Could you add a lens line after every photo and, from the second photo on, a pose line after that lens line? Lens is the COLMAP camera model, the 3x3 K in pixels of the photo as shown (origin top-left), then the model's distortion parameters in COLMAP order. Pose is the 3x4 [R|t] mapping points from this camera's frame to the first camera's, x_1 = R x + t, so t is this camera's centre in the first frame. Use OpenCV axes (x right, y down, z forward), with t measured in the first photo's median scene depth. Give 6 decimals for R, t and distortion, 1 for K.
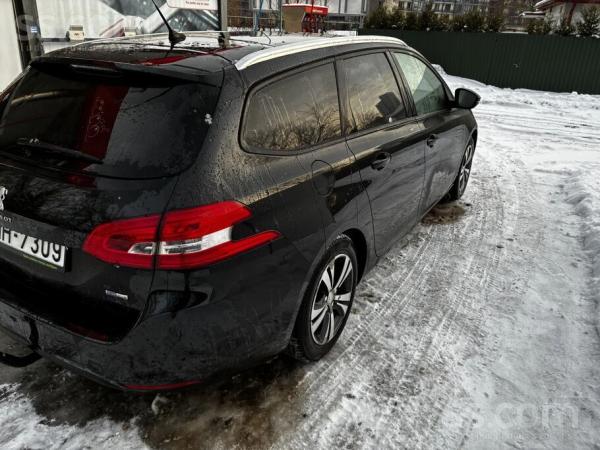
lens RADIAL K [[470.4, 0, 295.2], [0, 470.4, 223.1], [0, 0, 1]] dist [0.104387, -0.137667]
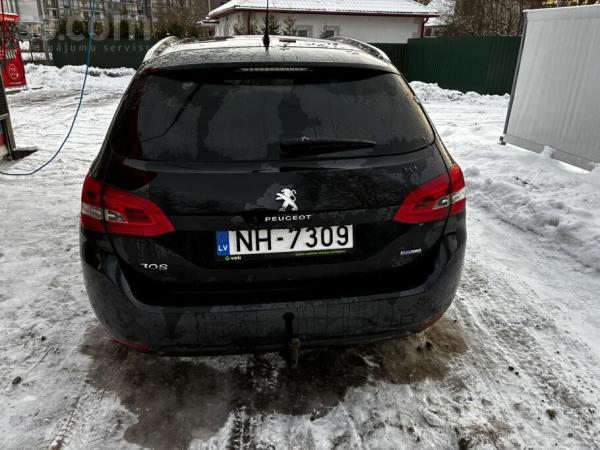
lens RADIAL K [[470.4, 0, 295.2], [0, 470.4, 223.1], [0, 0, 1]] dist [0.104387, -0.137667]
pose [[0.776696, -0.248194, 0.578915, -1.111137], [0.257288, 0.963934, 0.068072, -0.064462], [-0.574931, 0.096077, 0.812542, 0.176744]]
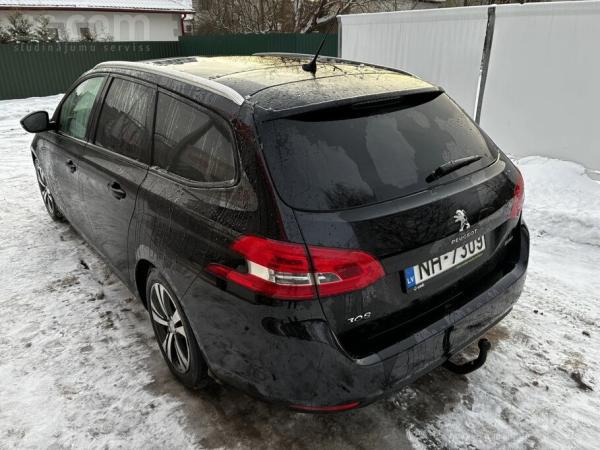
lens RADIAL K [[470.4, 0, 295.2], [0, 470.4, 223.1], [0, 0, 1]] dist [0.104387, -0.137667]
pose [[0.336097, -0.387069, 0.858613, -1.560674], [0.389318, 0.887211, 0.247566, -0.430681], [-0.857596, 0.251068, 0.448882, 0.788155]]
